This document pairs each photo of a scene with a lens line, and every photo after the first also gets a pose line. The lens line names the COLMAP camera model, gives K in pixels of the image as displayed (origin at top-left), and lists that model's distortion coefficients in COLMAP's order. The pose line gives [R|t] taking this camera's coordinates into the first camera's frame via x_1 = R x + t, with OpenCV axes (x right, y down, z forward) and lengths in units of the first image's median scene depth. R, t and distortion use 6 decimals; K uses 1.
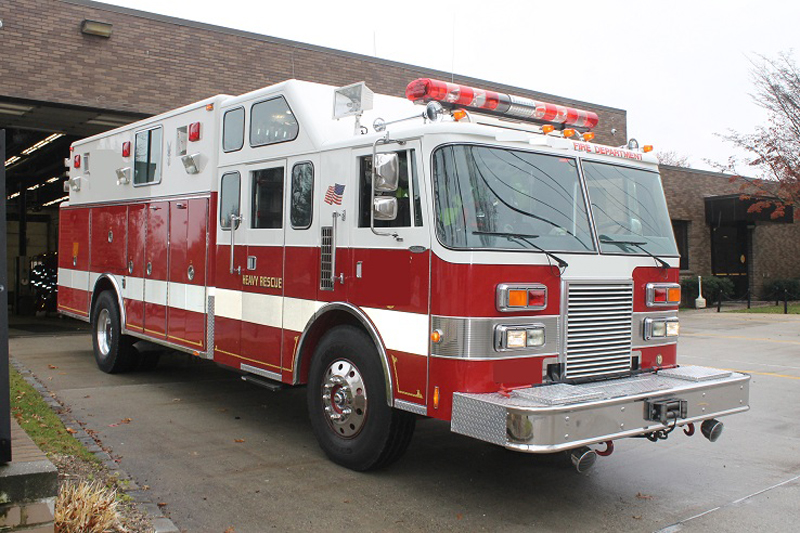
lens RADIAL K [[793.1, 0, 400.0], [0, 793.1, 266.5], [0, 0, 1]] dist [-0.081477, 0.018320]
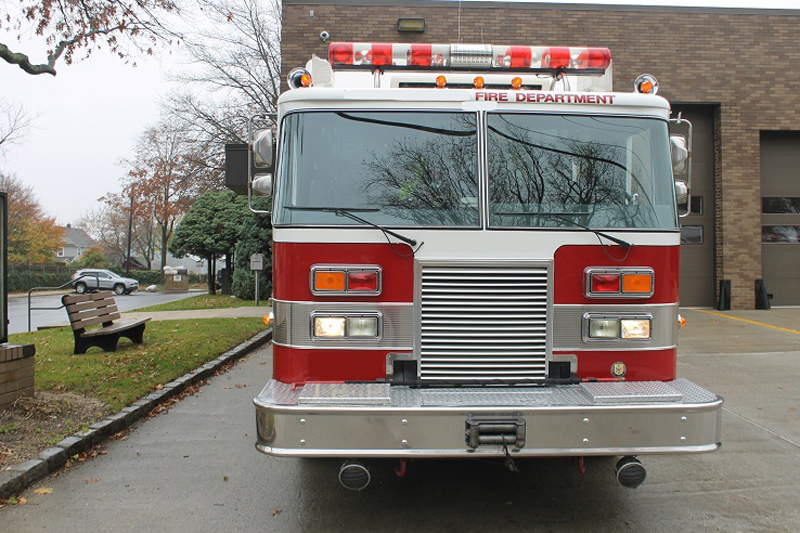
lens RADIAL K [[793.1, 0, 400.0], [0, 793.1, 266.5], [0, 0, 1]] dist [-0.081477, 0.018320]
pose [[0.810433, 0.010663, -0.585734, 0.652823], [0.003483, 0.999729, 0.023018, 0.003322], [0.585821, -0.020694, 0.810176, 0.299256]]
